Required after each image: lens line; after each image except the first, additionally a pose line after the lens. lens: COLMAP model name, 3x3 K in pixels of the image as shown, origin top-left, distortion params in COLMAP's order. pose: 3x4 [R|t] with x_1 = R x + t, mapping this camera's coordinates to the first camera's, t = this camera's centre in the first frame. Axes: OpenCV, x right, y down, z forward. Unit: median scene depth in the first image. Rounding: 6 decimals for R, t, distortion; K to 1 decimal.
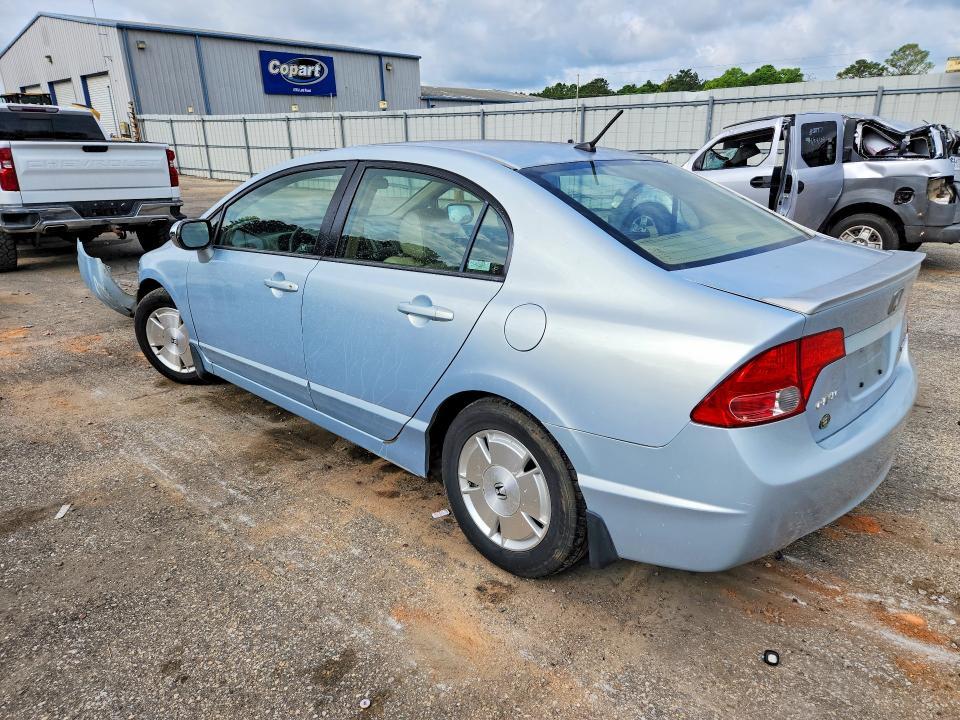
lens RADIAL K [[648.9, 0, 487.2], [0, 648.9, 361.7], [0, 0, 1]] dist [0.055368, -0.041690]
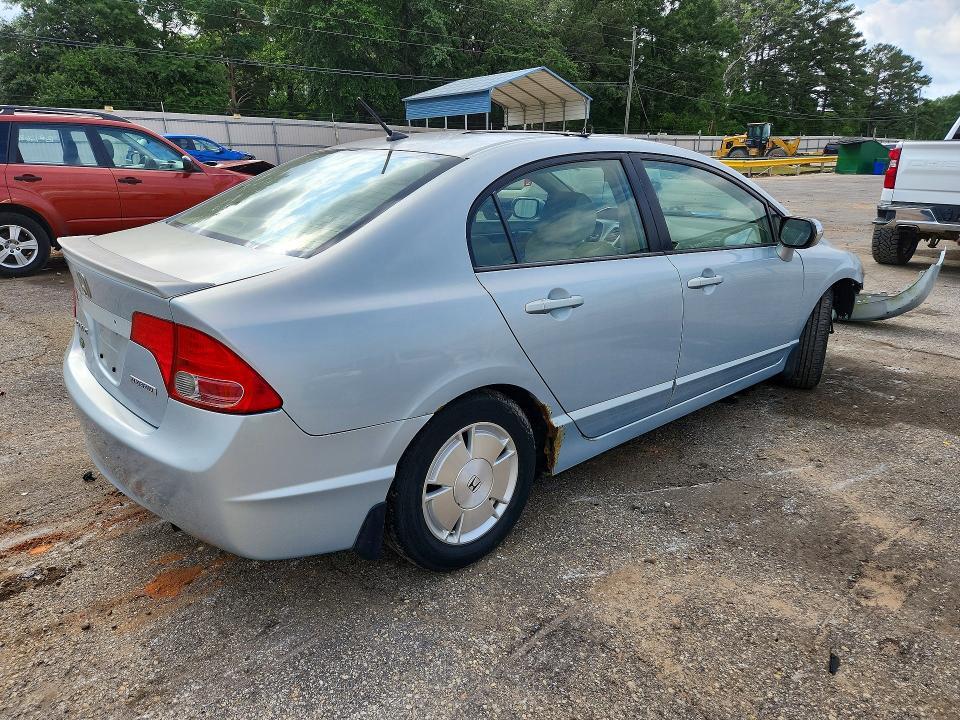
lens RADIAL K [[648.9, 0, 479.0], [0, 648.9, 368.0], [0, 0, 1]] dist [0.055368, -0.041690]
pose [[-0.097713, 0.312189, -0.944982, 0.152826], [-0.312689, 0.891810, 0.326956, -0.049003], [0.944816, 0.327433, 0.010476, 0.158040]]
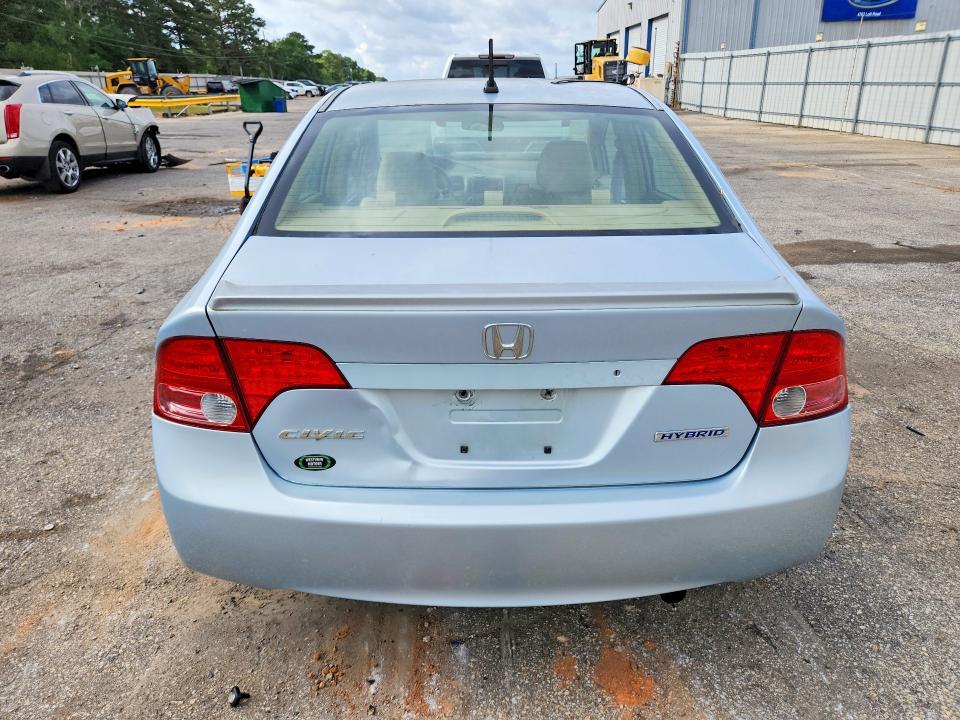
lens RADIAL K [[648.9, 0, 481.0], [0, 648.9, 357.6], [0, 0, 1]] dist [0.055368, -0.041690]
pose [[0.698094, 0.267245, -0.664263, 0.100631], [-0.214356, 0.963188, 0.162235, -0.016986], [0.683167, 0.029133, 0.729681, 0.052039]]
